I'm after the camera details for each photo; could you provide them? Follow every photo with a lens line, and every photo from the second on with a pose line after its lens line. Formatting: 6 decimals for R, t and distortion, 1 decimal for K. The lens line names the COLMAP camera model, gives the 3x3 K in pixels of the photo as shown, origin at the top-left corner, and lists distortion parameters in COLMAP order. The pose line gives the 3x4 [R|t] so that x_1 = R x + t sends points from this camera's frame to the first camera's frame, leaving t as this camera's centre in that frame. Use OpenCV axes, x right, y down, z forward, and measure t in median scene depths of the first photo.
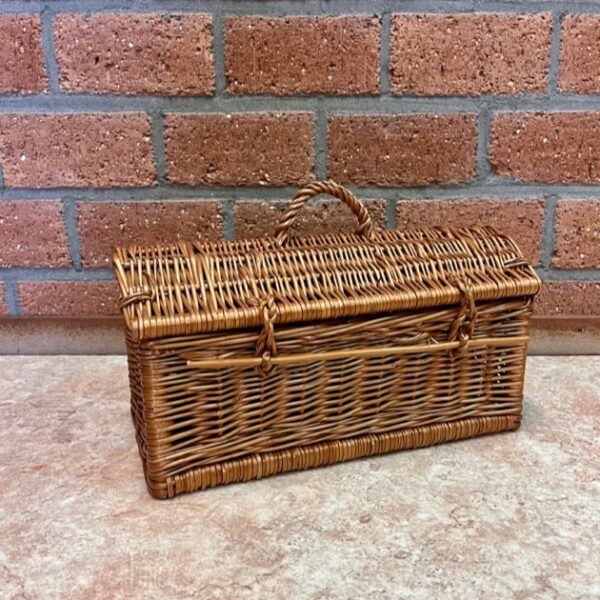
lens RADIAL K [[858.0, 0, 299.9], [0, 858.0, 299.9], [0, 0, 1]] dist [0.034399, 0.000000]
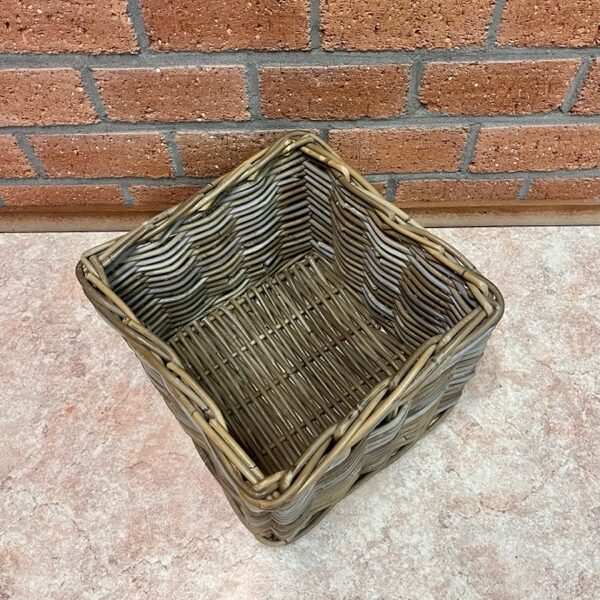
lens RADIAL K [[858.0, 0, 300.4], [0, 858.0, 299.8], [0, 0, 1]] dist [0.034399, 0.000000]
pose [[0.999600, -0.020055, -0.019958, 0.095116], [0.028084, 0.617428, 0.786126, -0.823628], [-0.003443, -0.786372, 0.617744, 0.184793]]
